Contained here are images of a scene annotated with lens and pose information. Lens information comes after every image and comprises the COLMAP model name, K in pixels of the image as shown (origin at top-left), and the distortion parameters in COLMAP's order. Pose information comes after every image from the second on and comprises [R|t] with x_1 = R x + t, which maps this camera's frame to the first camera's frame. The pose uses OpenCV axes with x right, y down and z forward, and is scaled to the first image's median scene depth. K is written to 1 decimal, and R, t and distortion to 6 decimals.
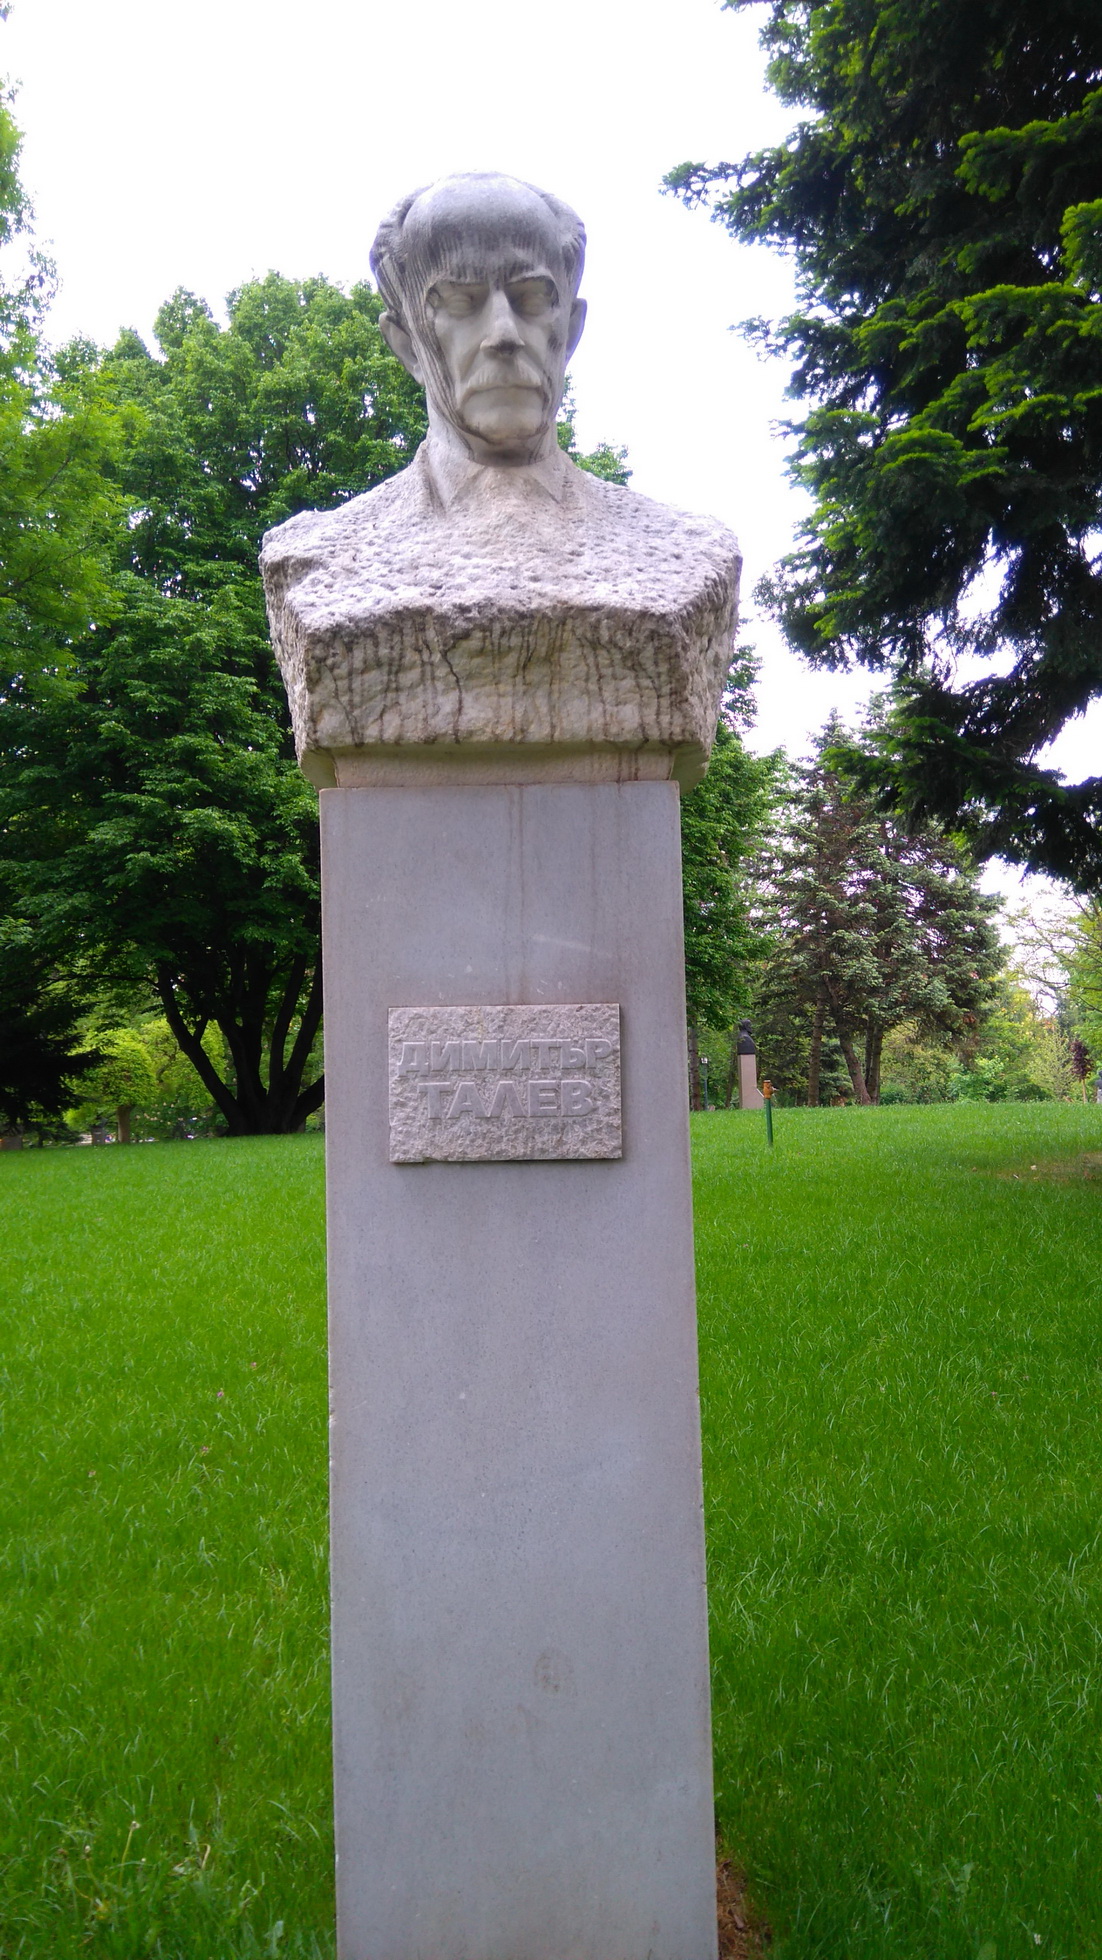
lens RADIAL K [[1498.6, 0, 559.1], [0, 1498.6, 974.2], [0, 0, 1]] dist [0.134775, -0.216679]
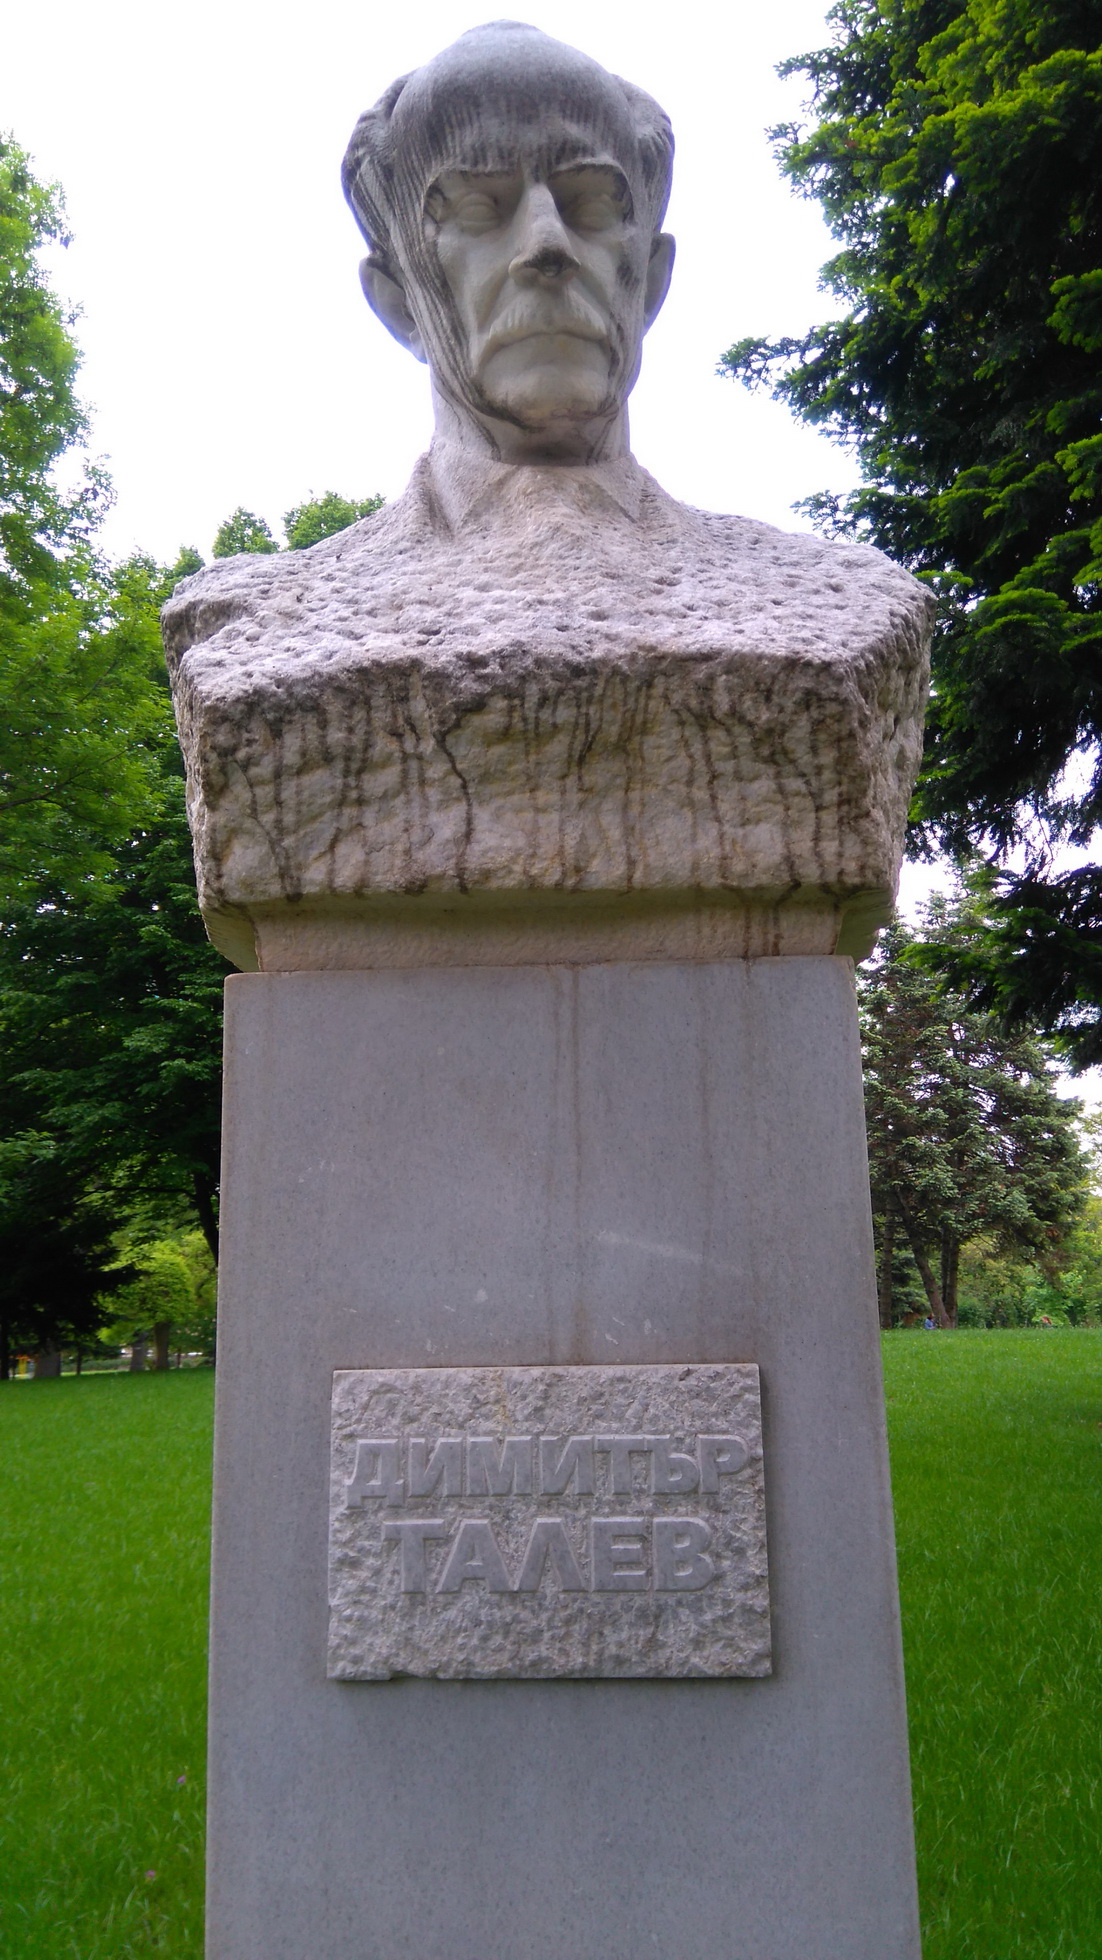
lens RADIAL K [[1498.6, 0, 559.1], [0, 1498.6, 974.2], [0, 0, 1]] dist [0.134775, -0.216679]
pose [[0.999381, -0.005810, -0.034689, -0.003551], [0.001117, 0.991007, -0.133808, -0.013964], [0.035154, 0.133686, 0.990400, 0.132296]]
